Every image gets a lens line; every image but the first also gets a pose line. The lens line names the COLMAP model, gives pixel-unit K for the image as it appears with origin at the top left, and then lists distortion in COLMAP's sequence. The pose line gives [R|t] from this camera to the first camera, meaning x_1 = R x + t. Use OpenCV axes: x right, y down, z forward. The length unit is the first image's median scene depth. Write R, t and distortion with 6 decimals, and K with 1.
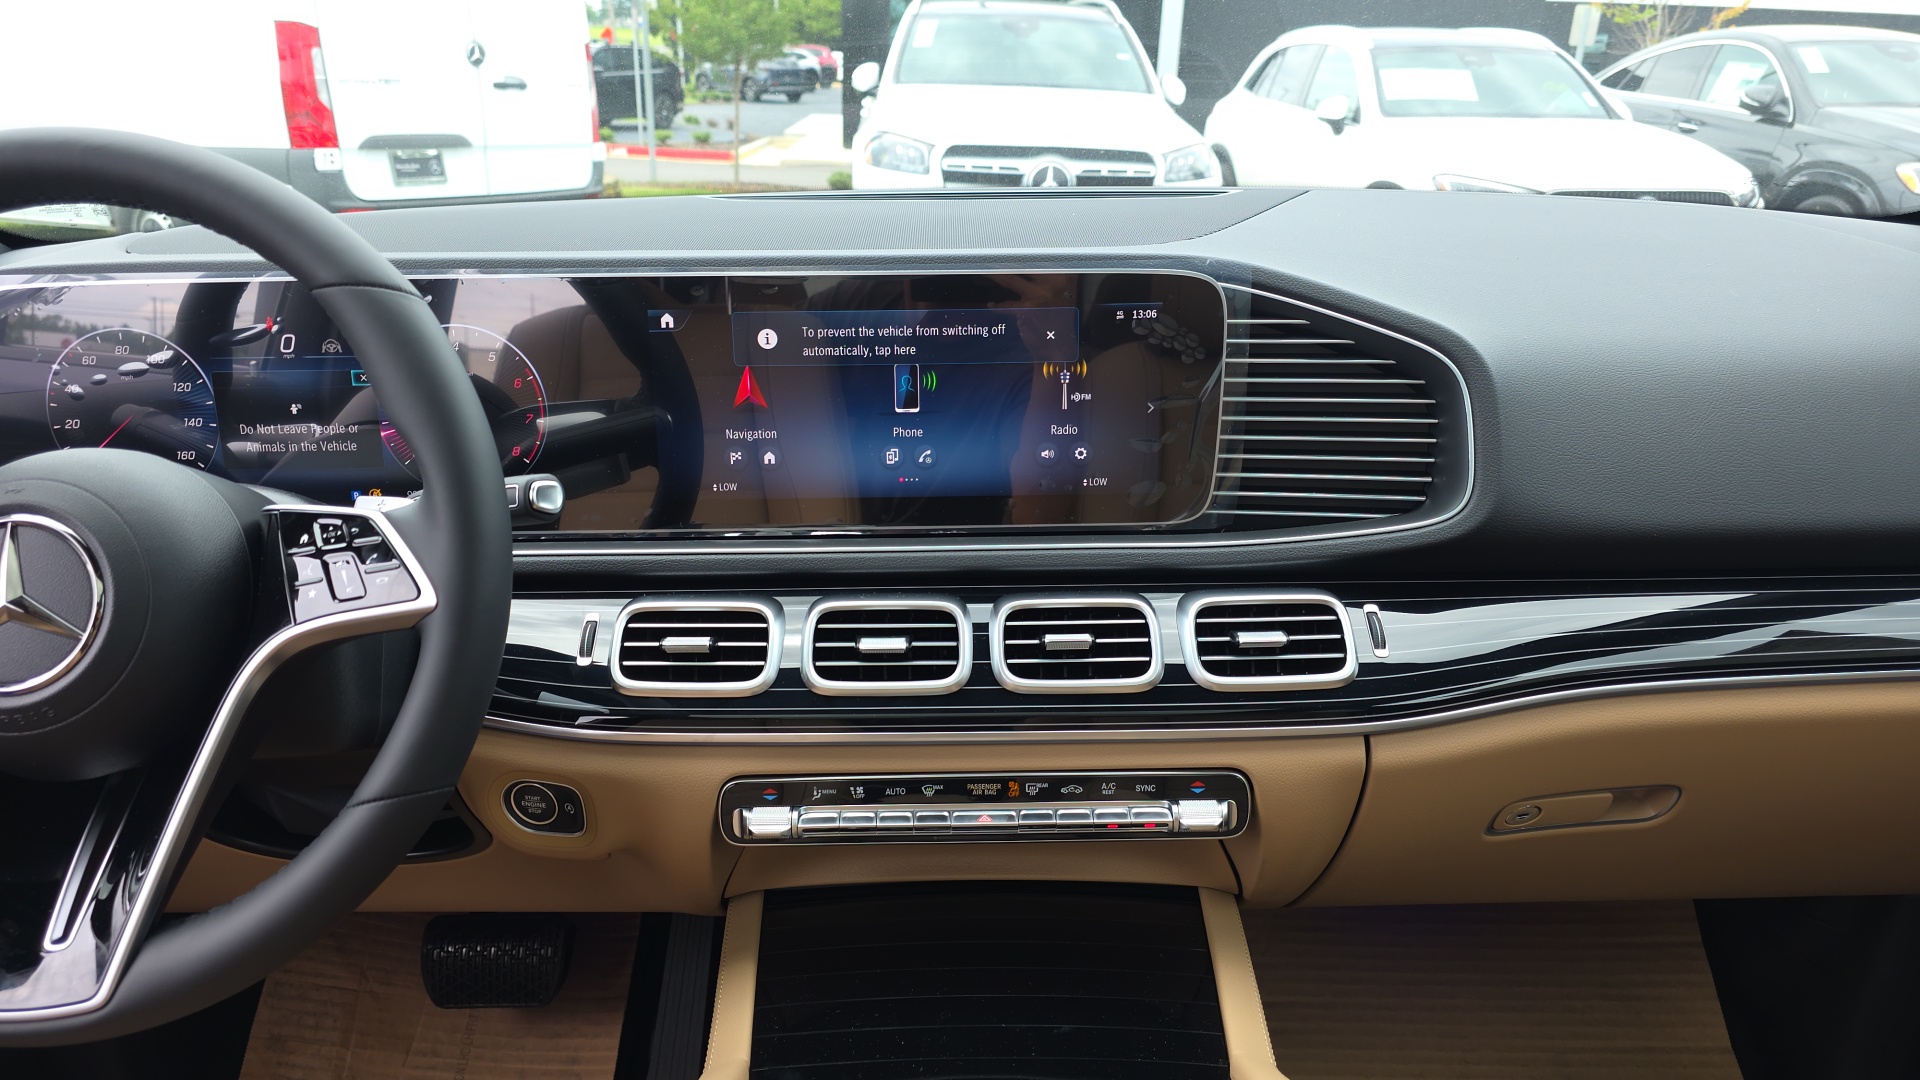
lens RADIAL K [[1314.6, 0, 953.5], [0, 1314.6, 538.8], [0, 0, 1]] dist [0.079105, -0.076587]
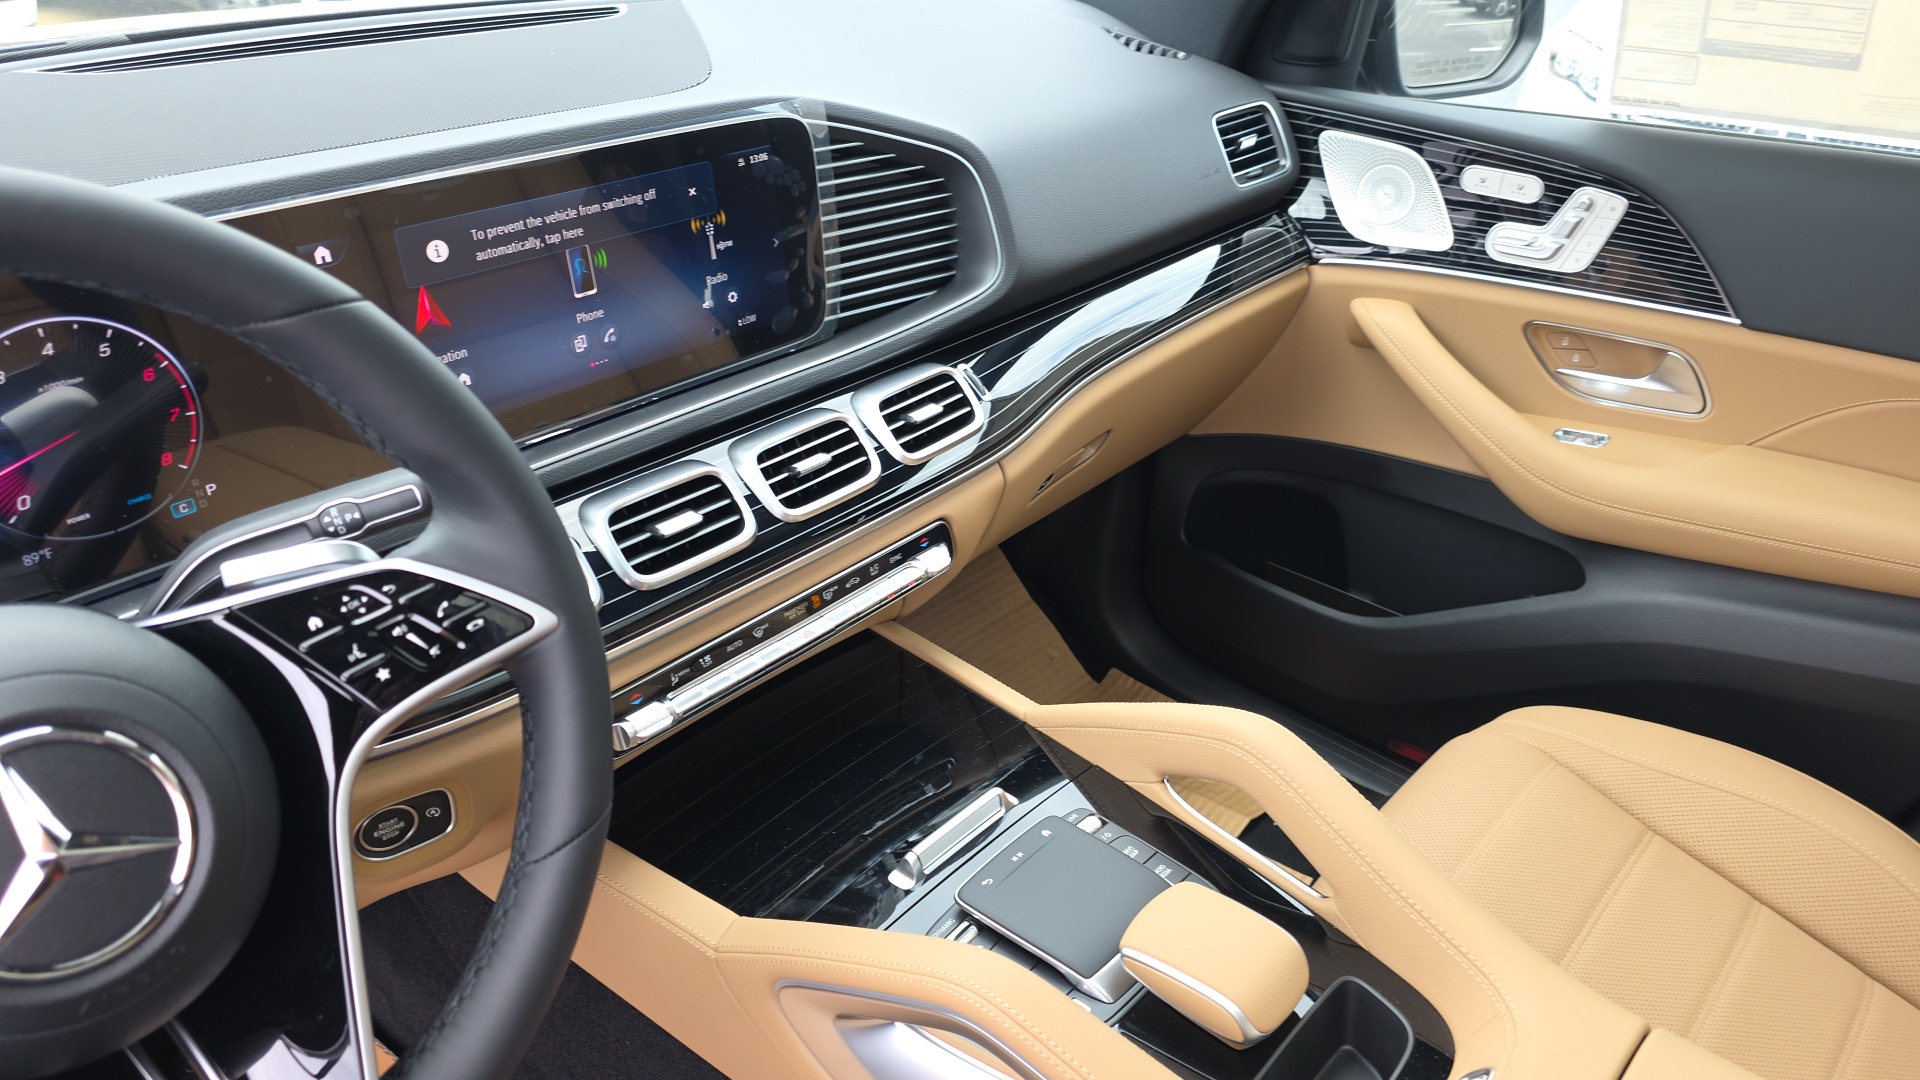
lens RADIAL K [[1314.9, 0, 992.0], [0, 1314.9, 525.9], [0, 0, 1]] dist [0.062086, -0.071520]
pose [[0.657166, -0.347231, 0.669002, -0.561352], [0.209659, 0.936751, 0.280251, -0.150635], [-0.724000, -0.043909, 0.688401, 0.099736]]
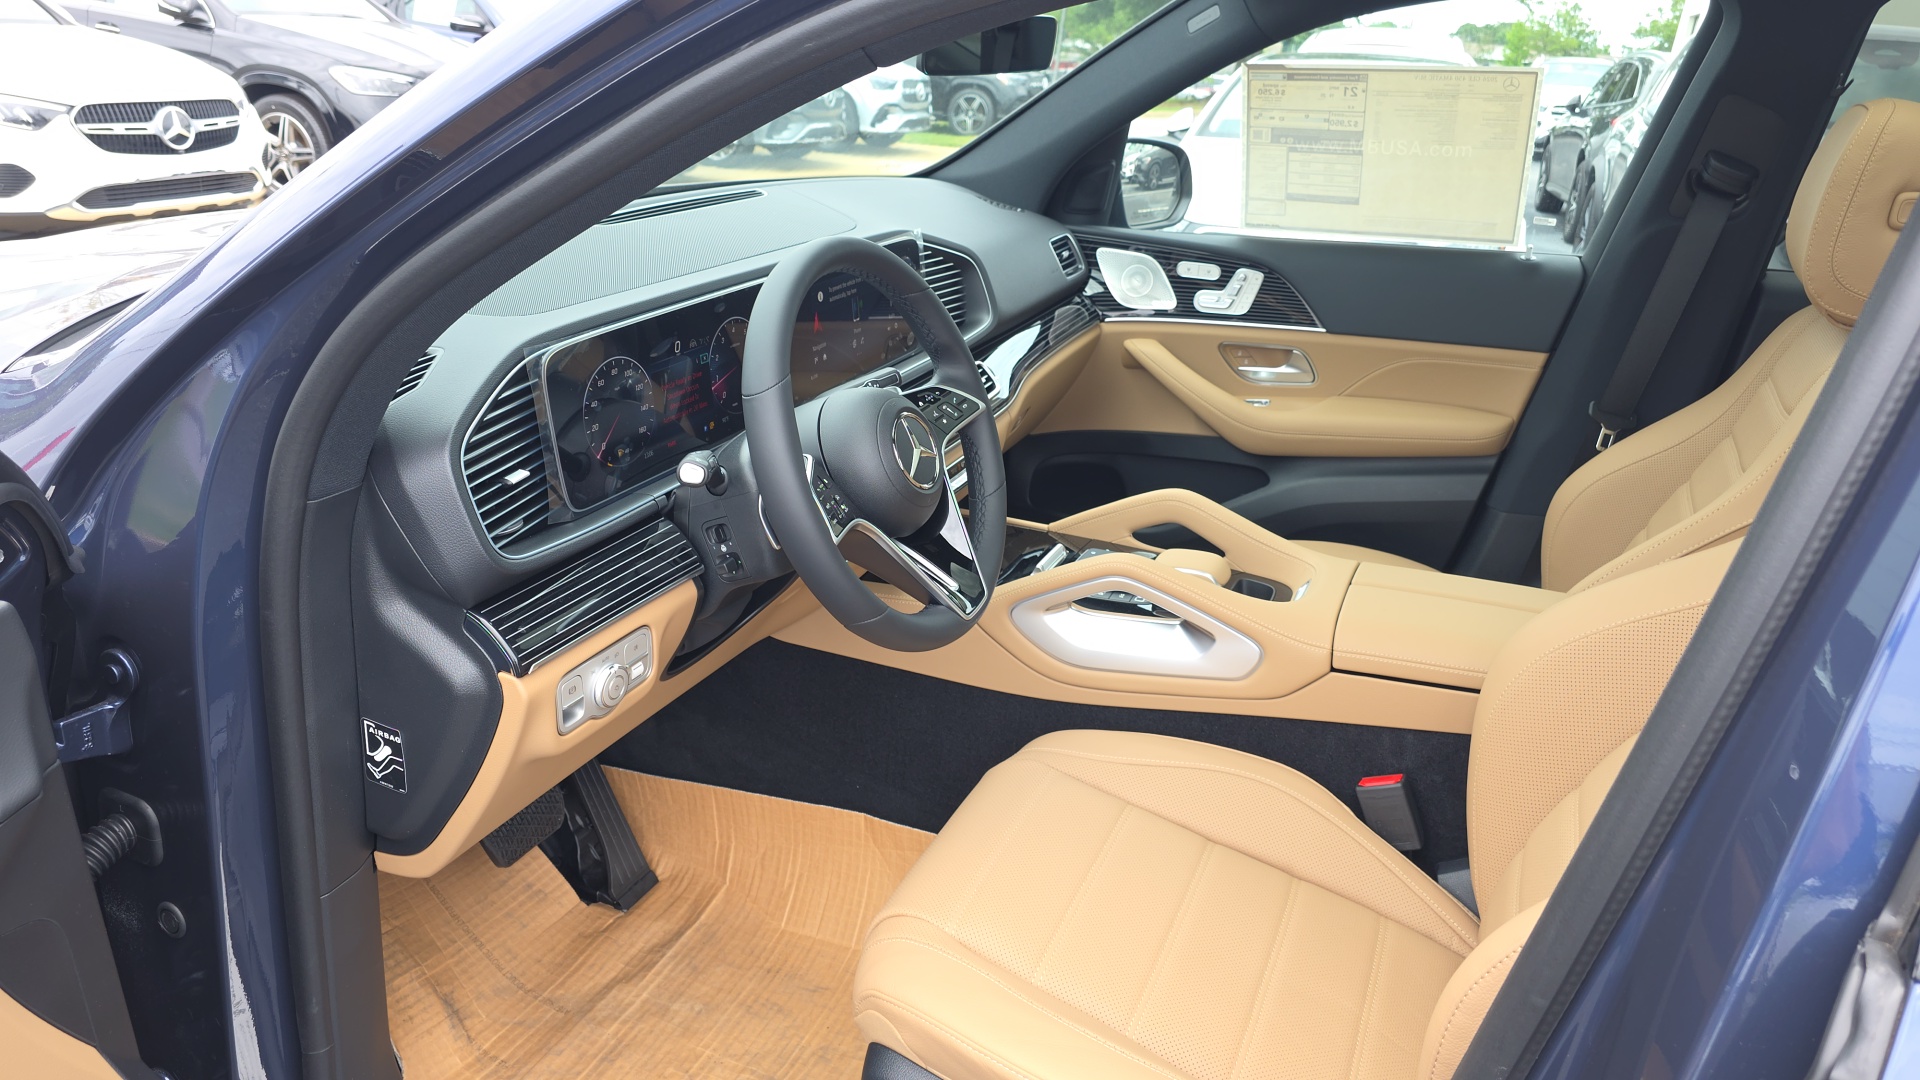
lens RADIAL K [[1310.4, 0, 967.6], [0, 1310.4, 486.7], [0, 0, 1]] dist [0.122773, -0.155457]
pose [[0.407002, -0.290930, 0.865857, -1.845849], [0.244677, 0.948005, 0.203519, -0.228821], [-0.880047, 0.129023, 0.457024, -0.060316]]
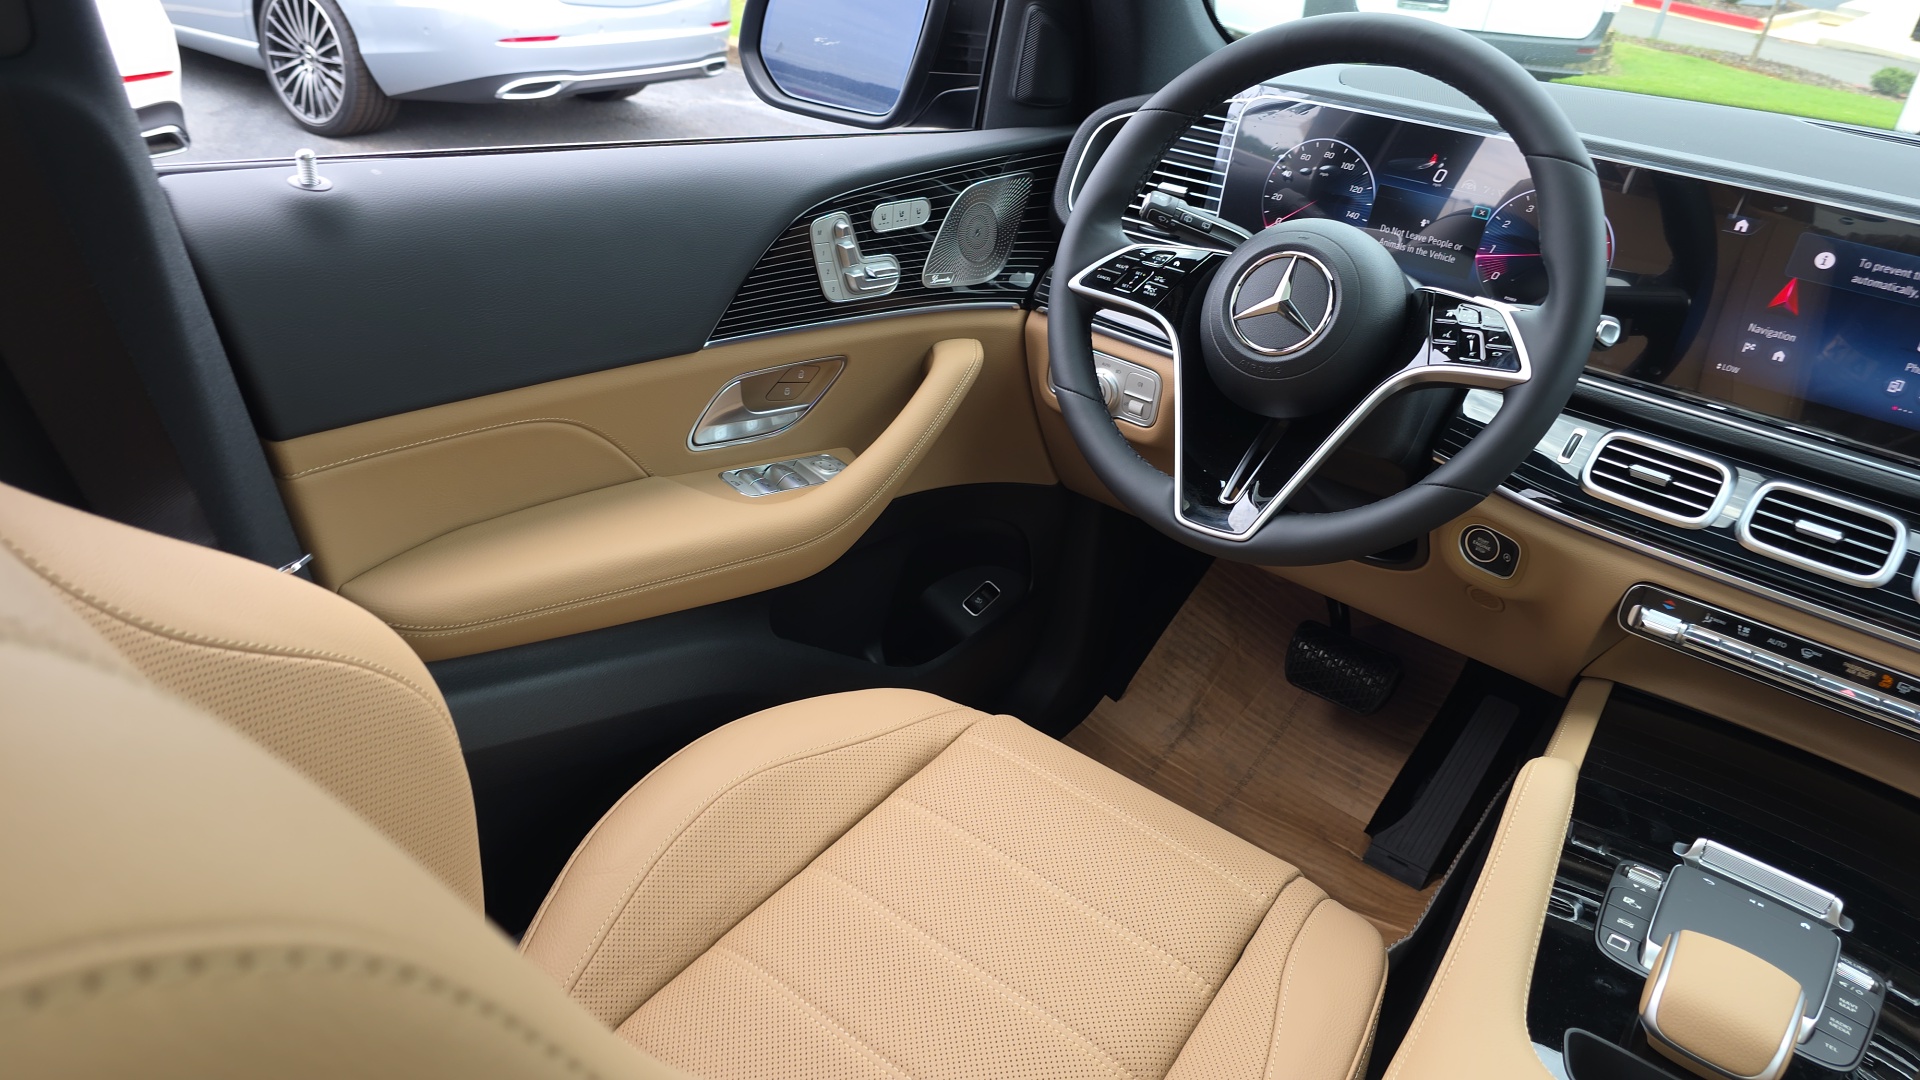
lens RADIAL K [[1312.3, 0, 918.5], [0, 1312.3, 561.2], [0, 0, 1]] dist [0.028266, -0.035176]
pose [[0.761555, 0.381688, -0.523783, -0.036062], [-0.305173, 0.924168, 0.229747, 0.077015], [0.571754, -0.015120, 0.820285, -0.458088]]
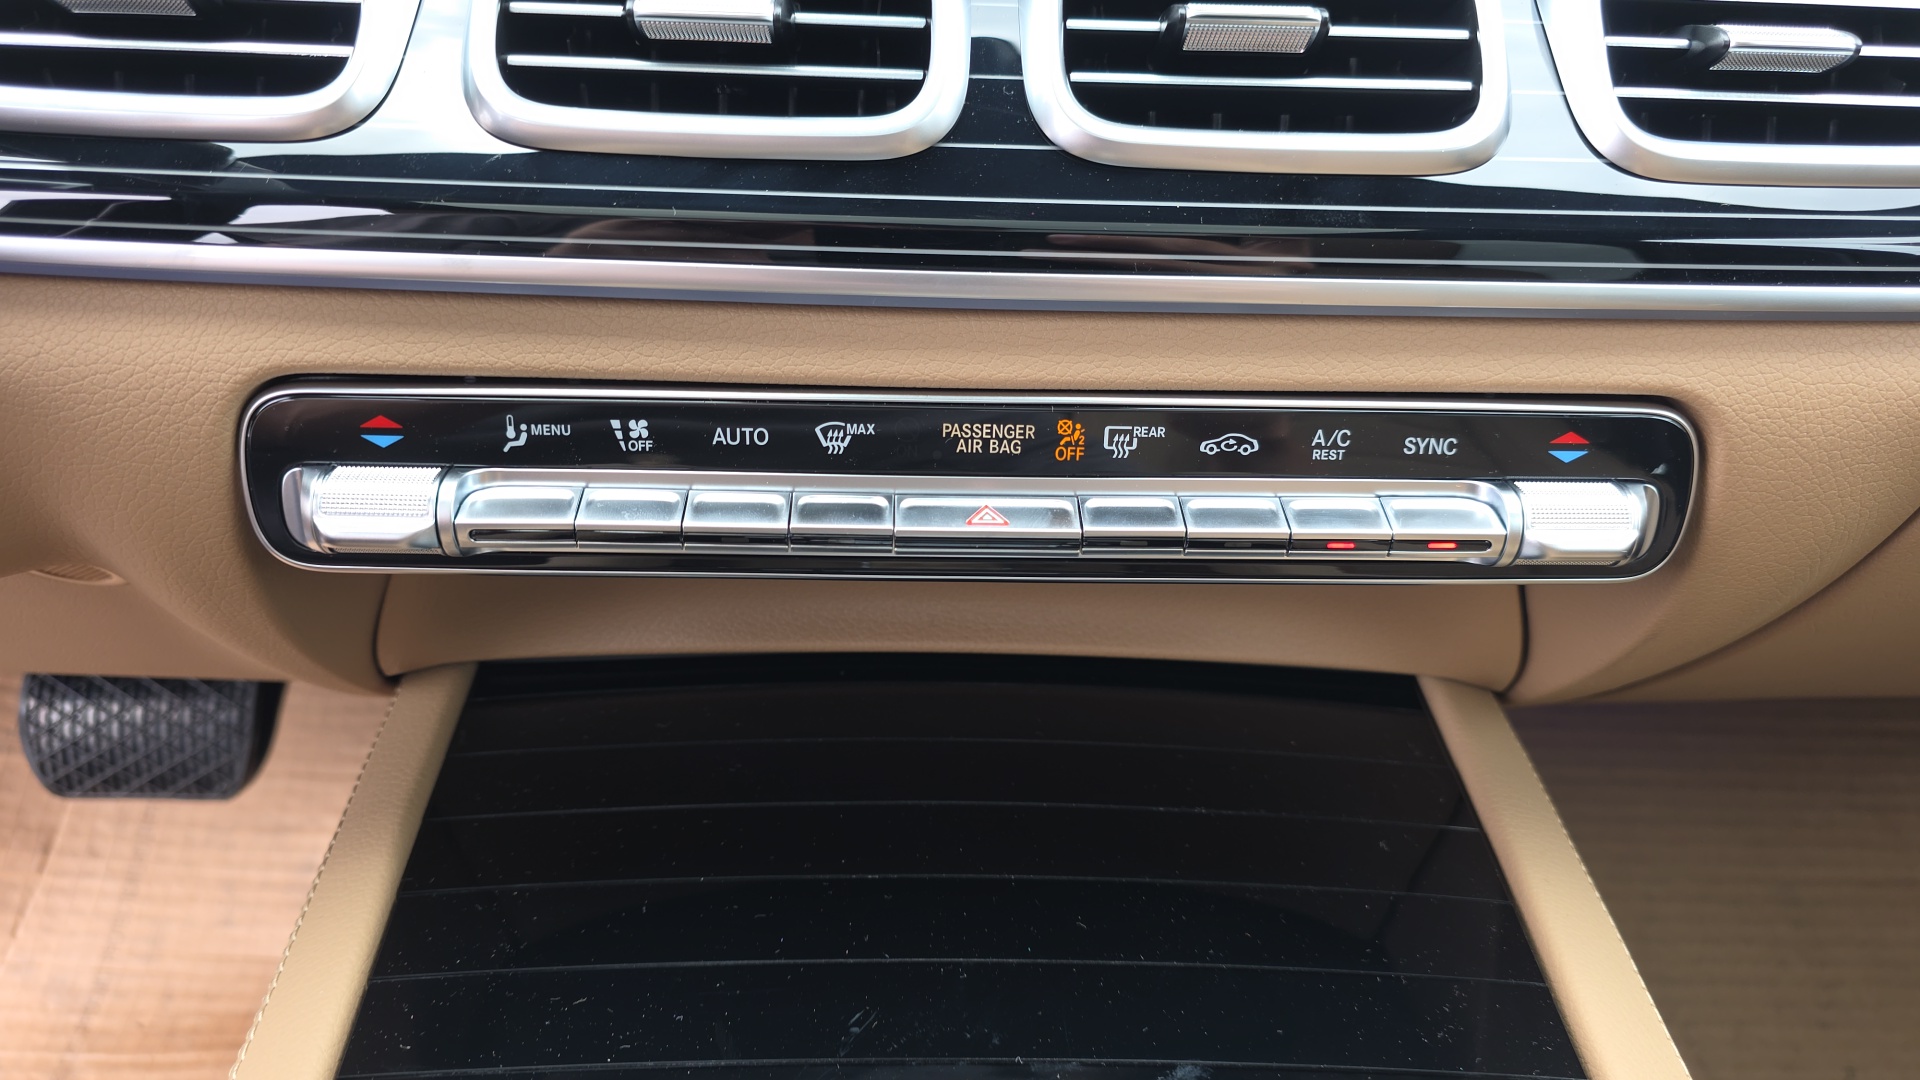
lens RADIAL K [[1314.6, 0, 953.5], [0, 1314.6, 538.8], [0, 0, 1]] dist [0.079105, -0.076587]
pose [[0.998328, 0.026685, 0.051278, -0.003746], [-0.036895, 0.977036, 0.209858, 0.133583], [-0.044501, -0.211399, 0.976386, 0.605585]]
